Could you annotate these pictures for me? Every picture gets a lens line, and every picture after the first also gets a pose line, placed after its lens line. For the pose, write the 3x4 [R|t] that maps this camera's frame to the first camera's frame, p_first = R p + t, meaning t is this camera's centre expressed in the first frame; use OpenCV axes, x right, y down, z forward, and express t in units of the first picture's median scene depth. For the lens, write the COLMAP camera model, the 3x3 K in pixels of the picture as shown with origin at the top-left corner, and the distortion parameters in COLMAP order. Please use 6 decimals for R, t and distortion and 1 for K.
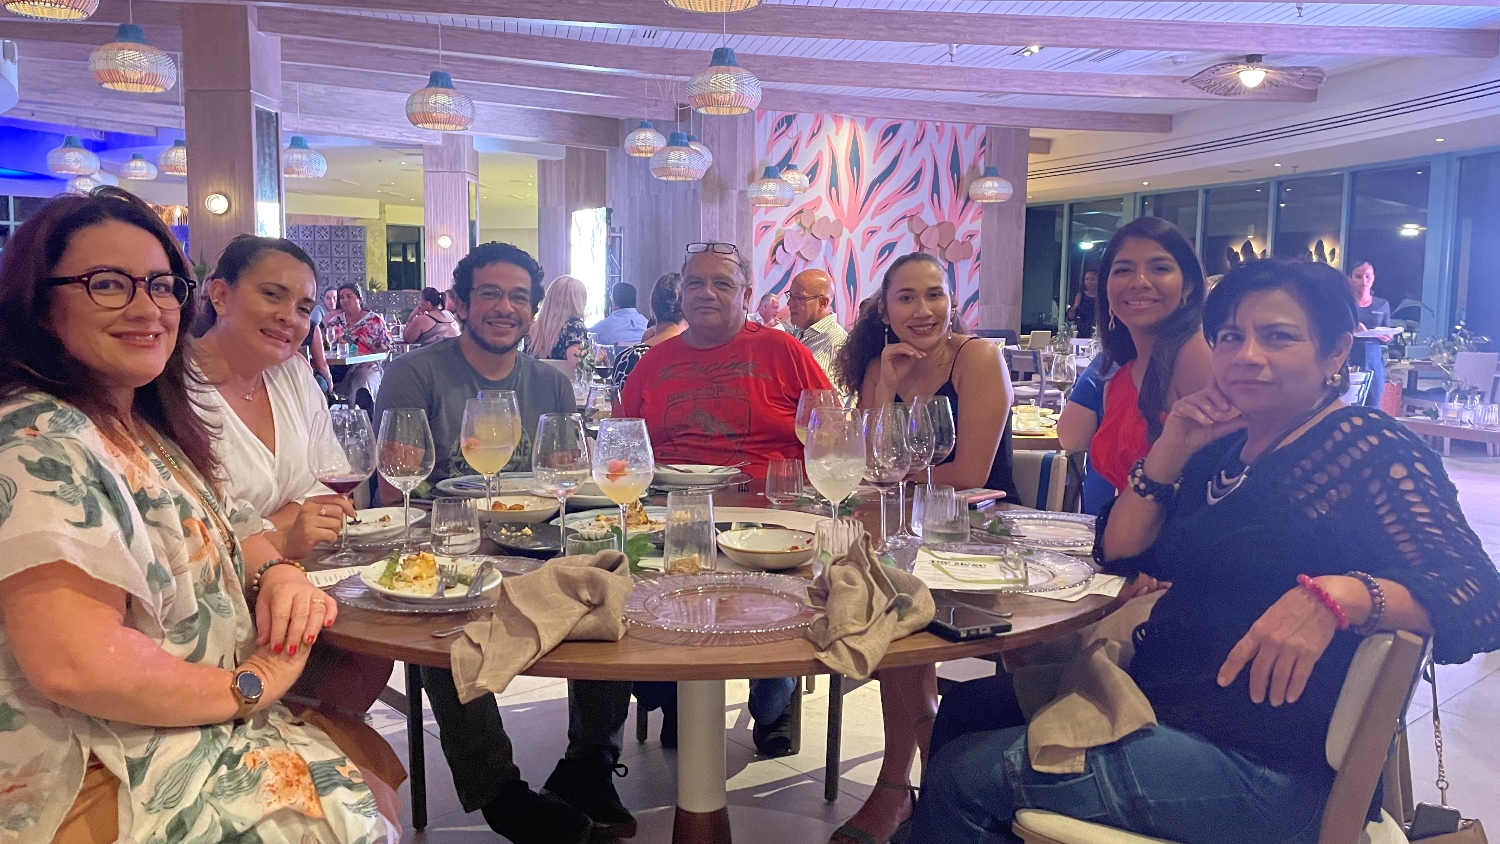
lens RADIAL K [[1138.4, 0, 751.4], [0, 1138.4, 402.5], [0, 0, 1]] dist [0.005794, -0.005116]
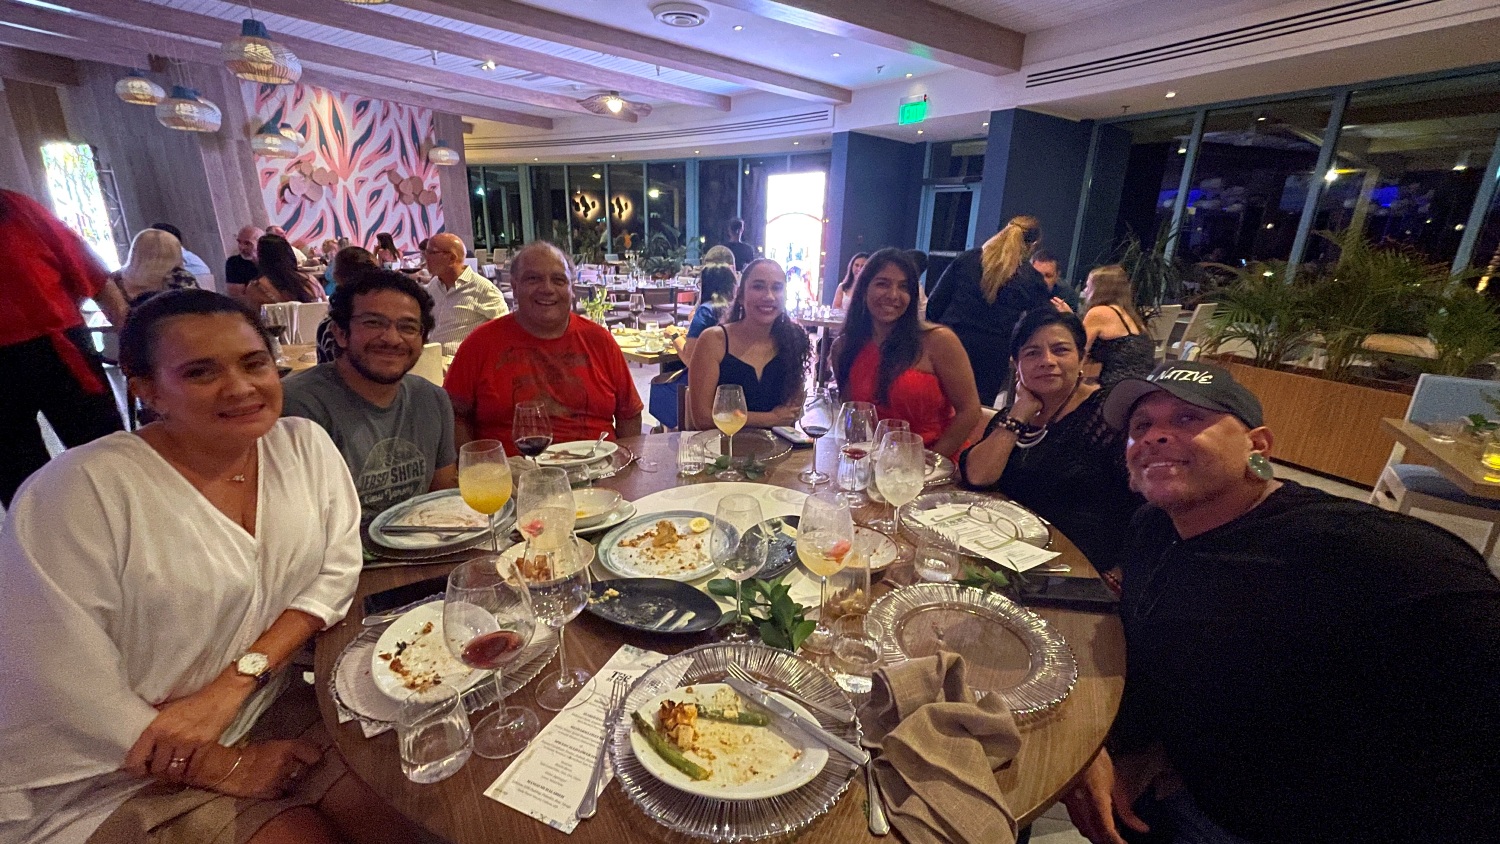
lens RADIAL K [[595.0, 0, 750.0], [0, 595.0, 422.0], [0, 0, 1]] dist [0.001208, 0.000057]
pose [[0.744891, -0.197350, 0.637330, -0.070490], [0.040474, 0.966858, 0.252084, -0.027984], [-0.665957, -0.161980, 0.728192, 0.089091]]
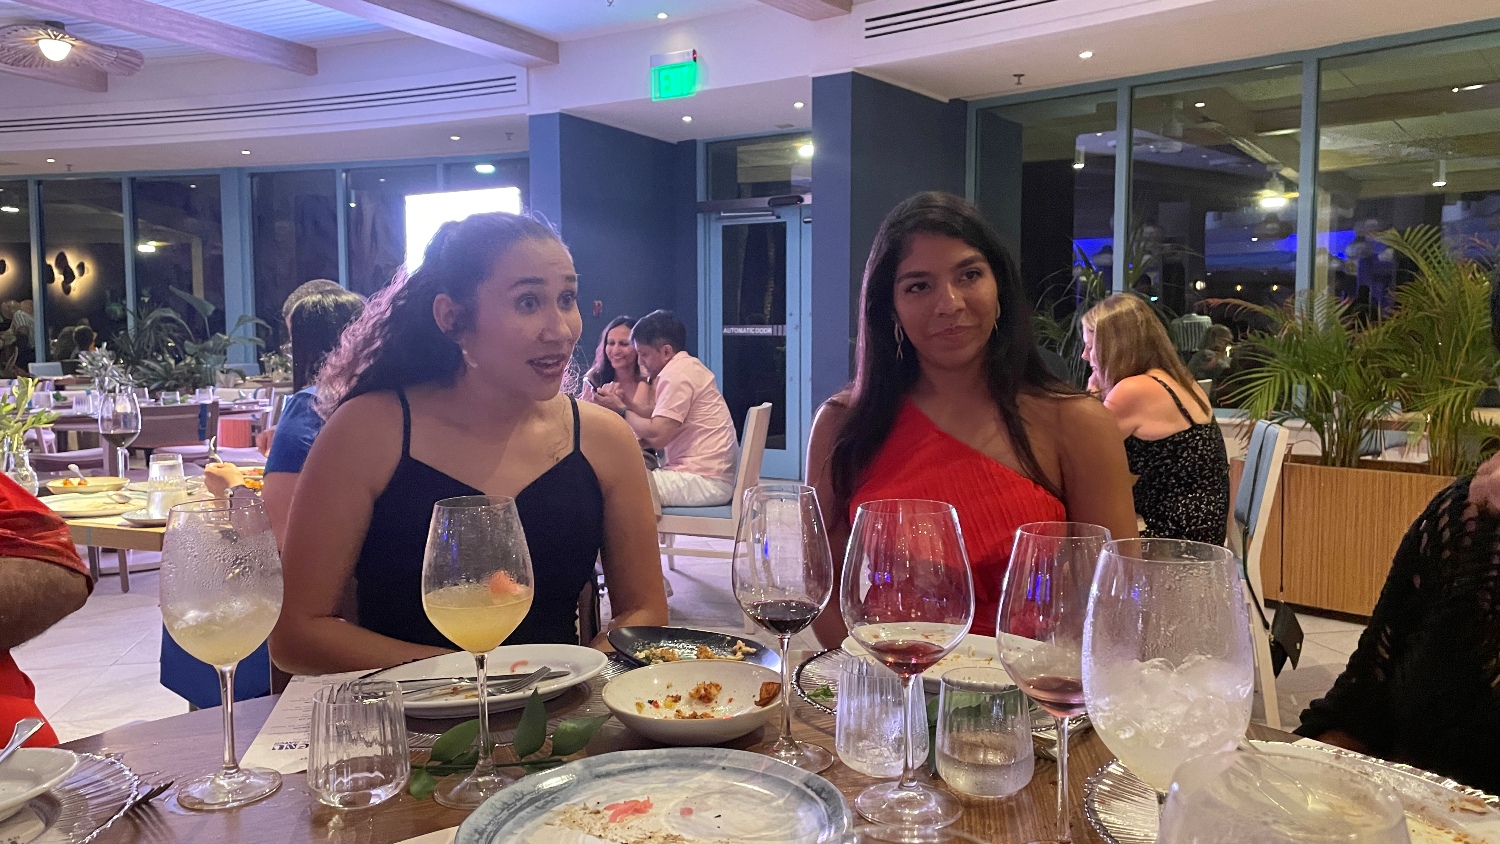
lens RADIAL K [[1138.4, 0, 751.4], [0, 1138.4, 402.5], [0, 0, 1]] dist [0.005794, -0.005116]
pose [[0.482650, -0.071400, 0.872898, -0.047749], [0.087648, 0.995606, 0.032974, -0.009237], [-0.871416, 0.060593, 0.486787, 0.135416]]
